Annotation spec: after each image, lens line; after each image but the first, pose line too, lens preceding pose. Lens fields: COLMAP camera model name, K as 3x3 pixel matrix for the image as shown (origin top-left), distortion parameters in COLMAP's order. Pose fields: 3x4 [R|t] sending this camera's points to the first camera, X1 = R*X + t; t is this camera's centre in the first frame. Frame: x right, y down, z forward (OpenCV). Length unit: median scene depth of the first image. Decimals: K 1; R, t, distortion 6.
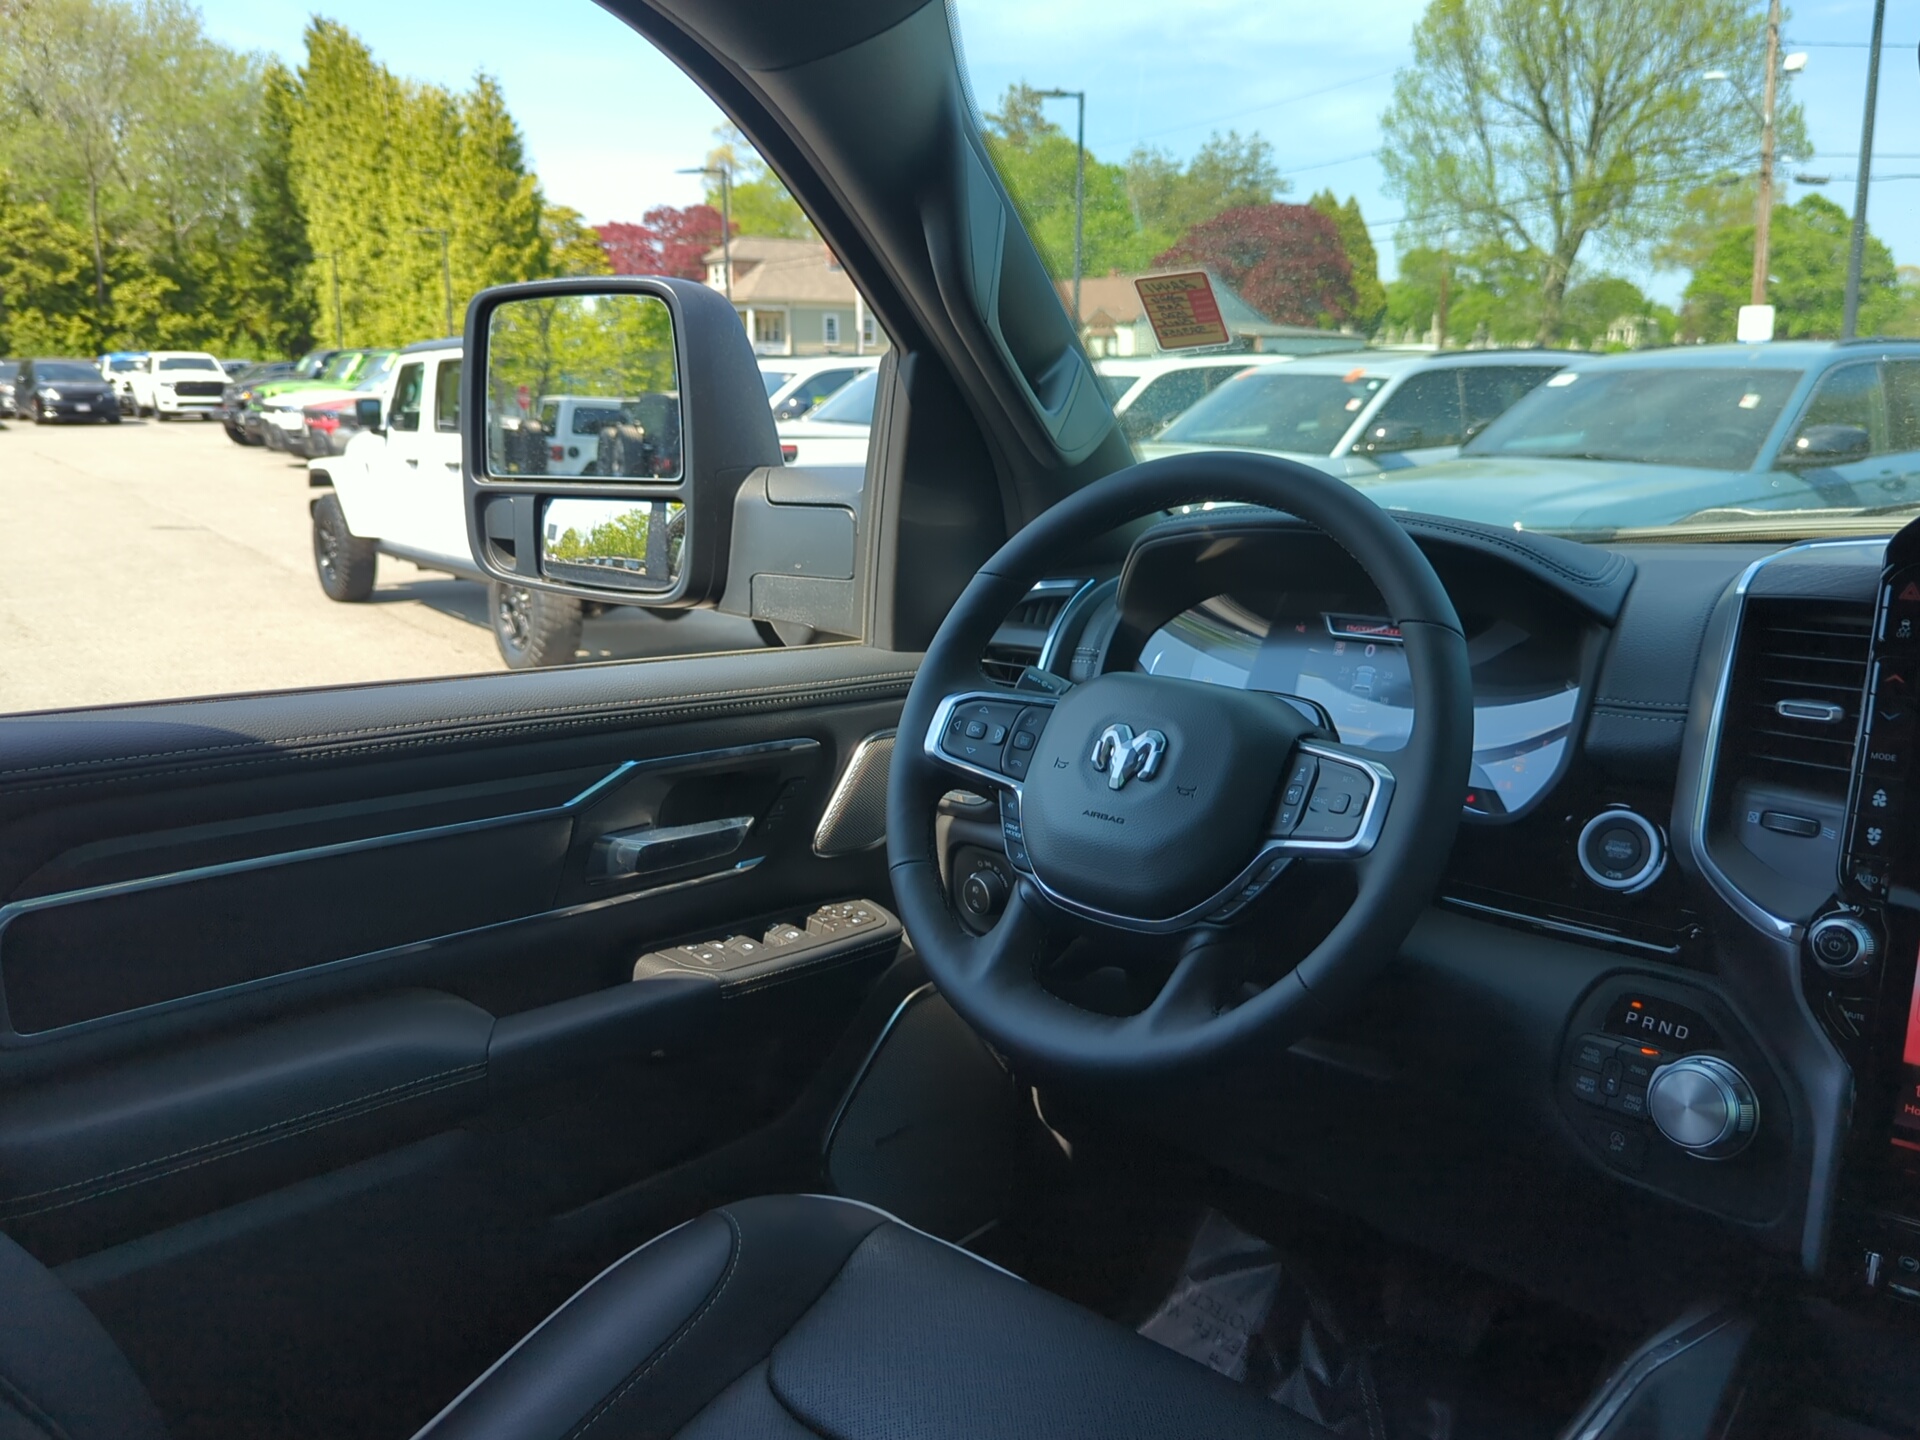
lens RADIAL K [[1547.6, 0, 989.0], [0, 1547.6, 697.3], [0, 0, 1]] dist [0.018155, -0.013272]
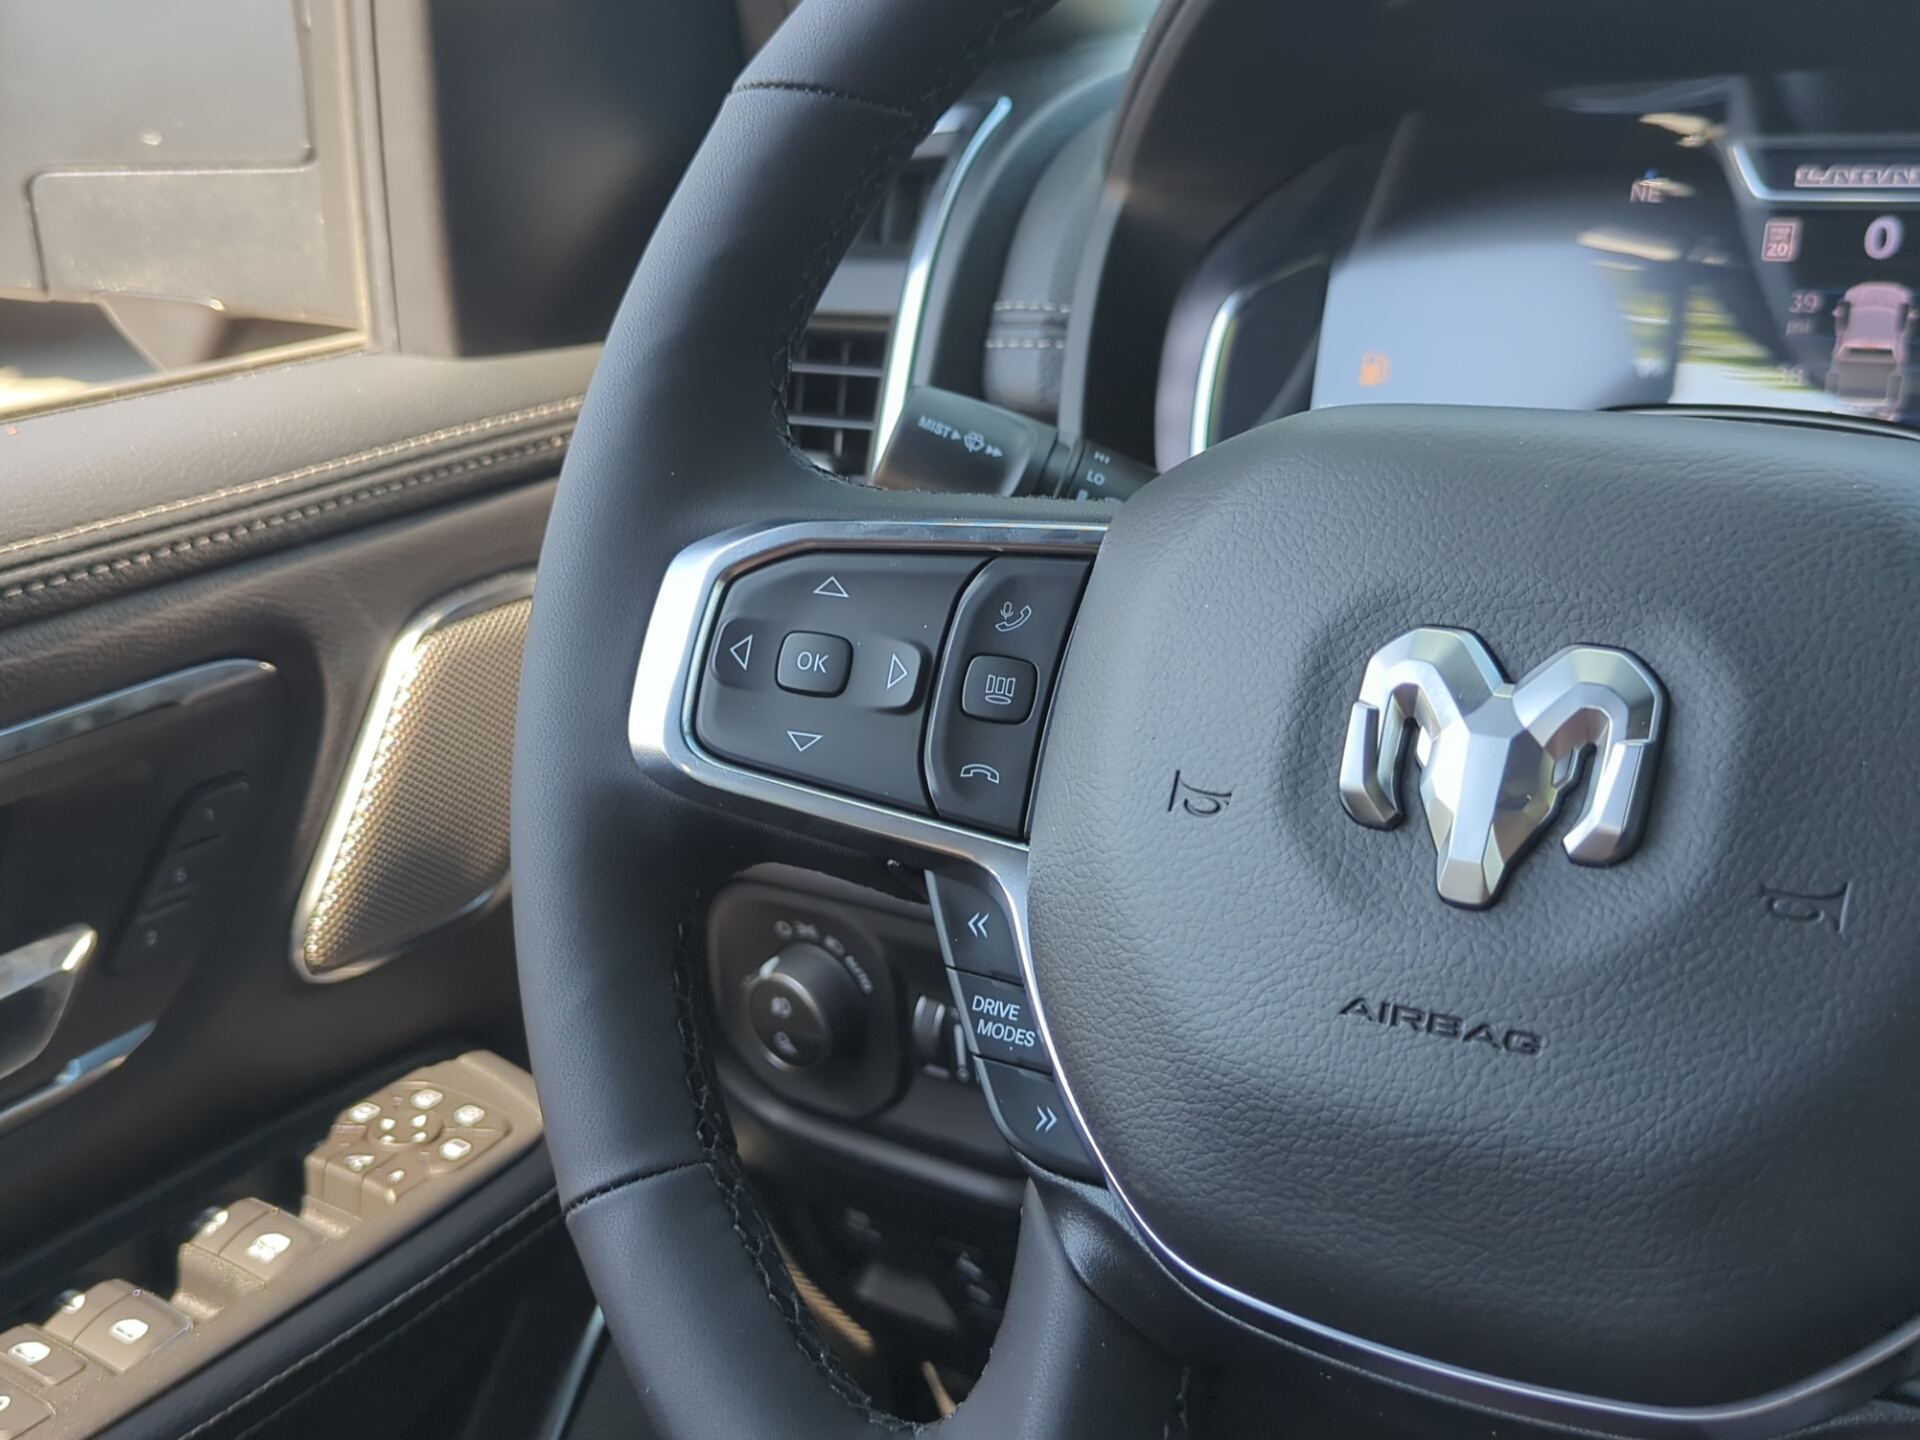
lens RADIAL K [[2260.6, 0, 994.6], [0, 2260.6, 683.7], [0, 0, 1]] dist [0.139296, -0.526759]
pose [[0.981172, -0.120527, 0.150914, -0.037838], [0.096017, 0.982384, 0.160317, -0.036447], [-0.167578, -0.142808, 0.975461, 0.599763]]
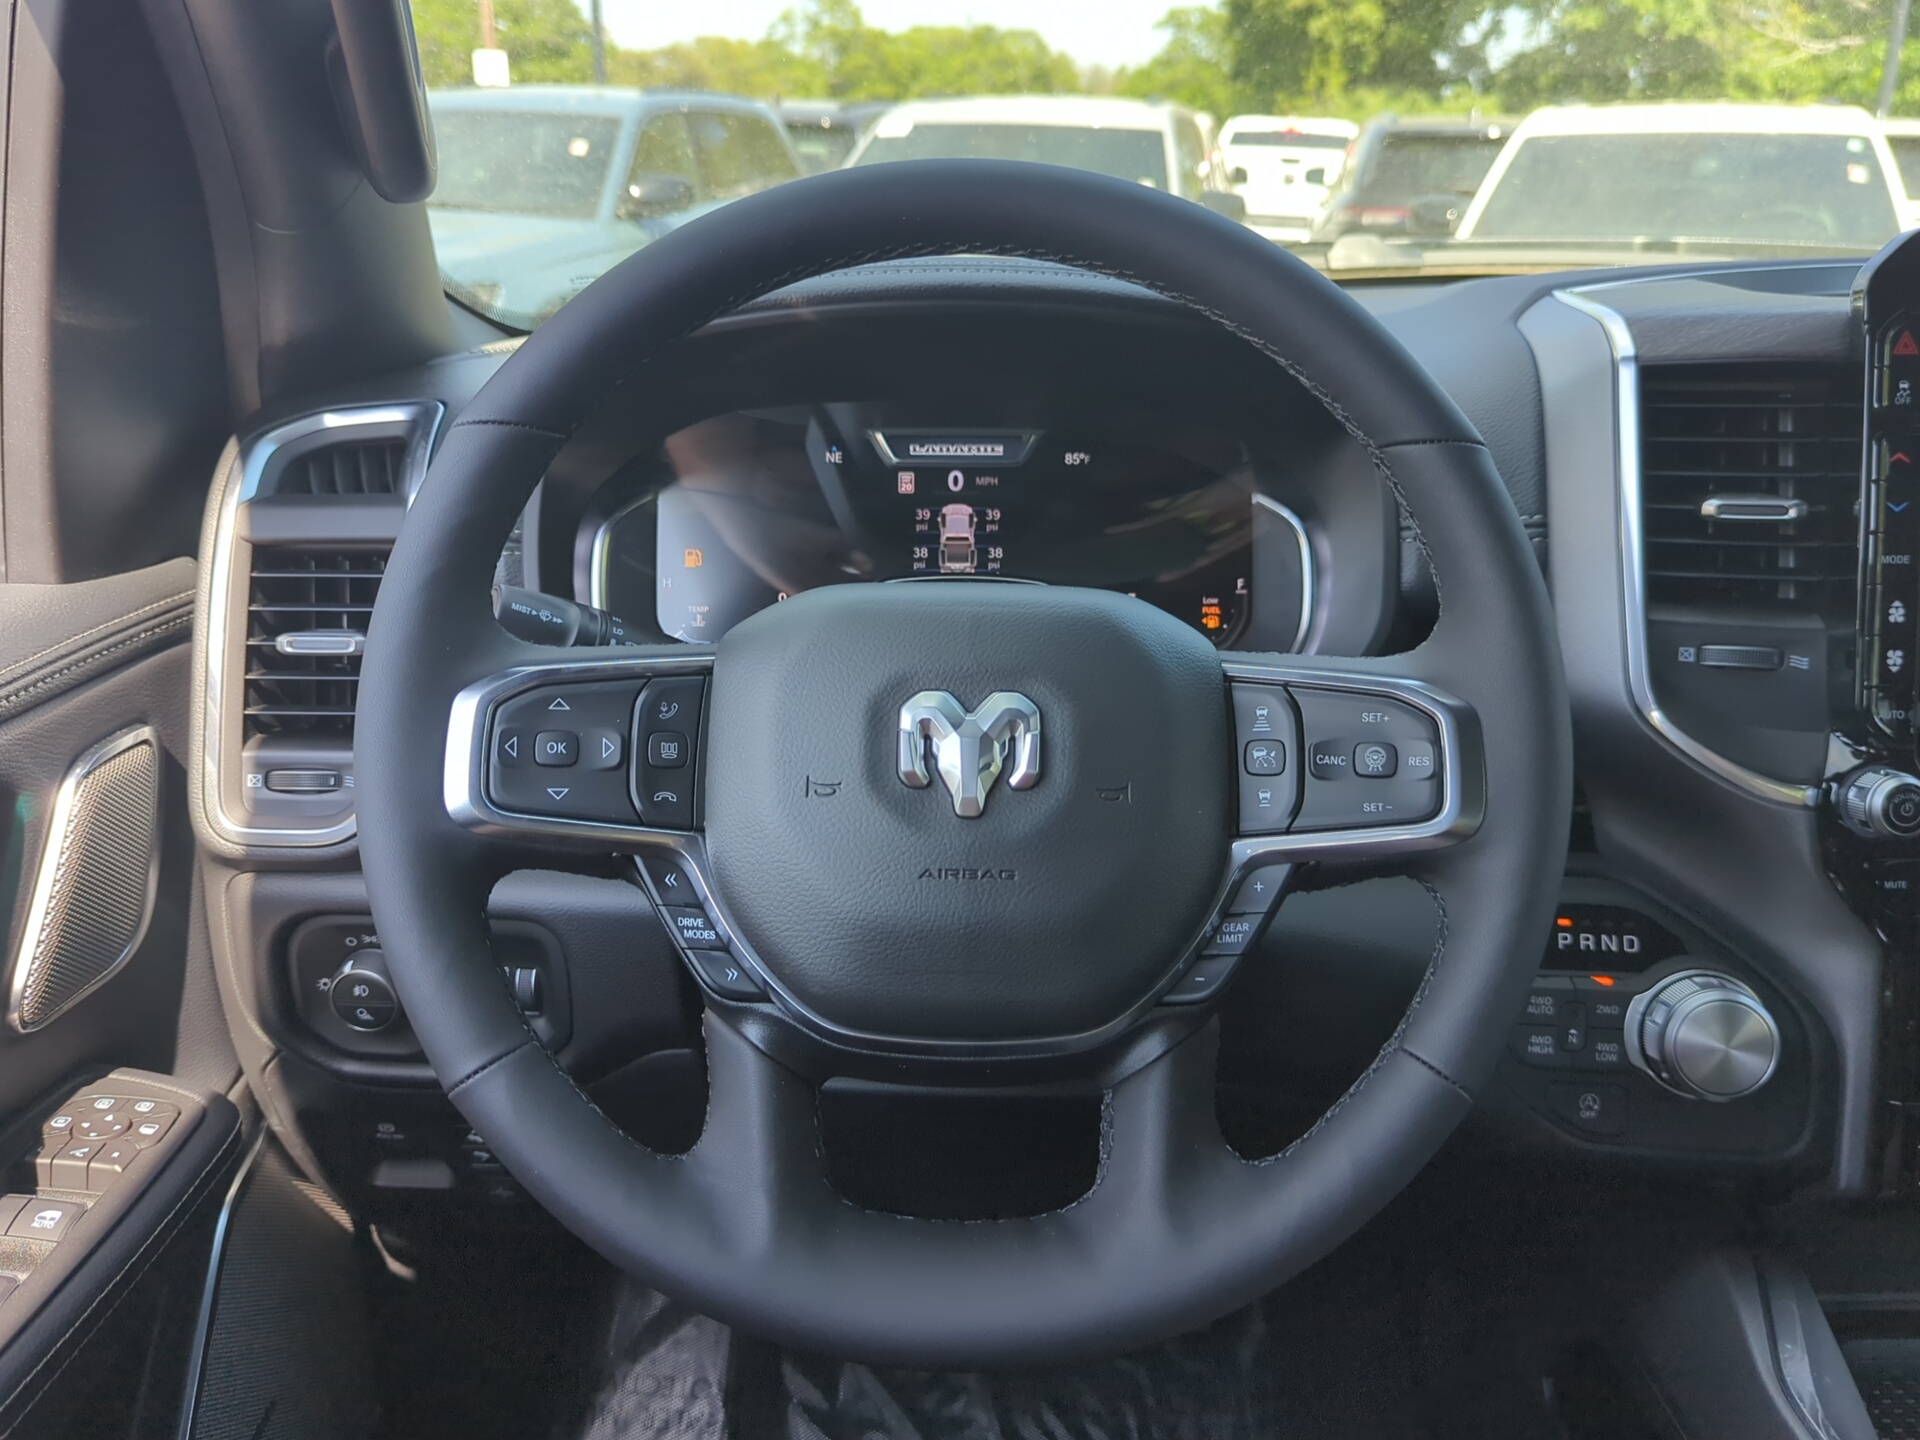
lens RADIAL K [[1558.7, 0, 1001.9], [0, 1558.7, 707.5], [0, 0, 1]] dist [0.006184, -0.003906]
pose [[0.730786, -0.211937, 0.648871, -0.219274], [0.108726, 0.974584, 0.195871, -0.071163], [-0.673892, -0.072590, 0.735255, 0.548216]]
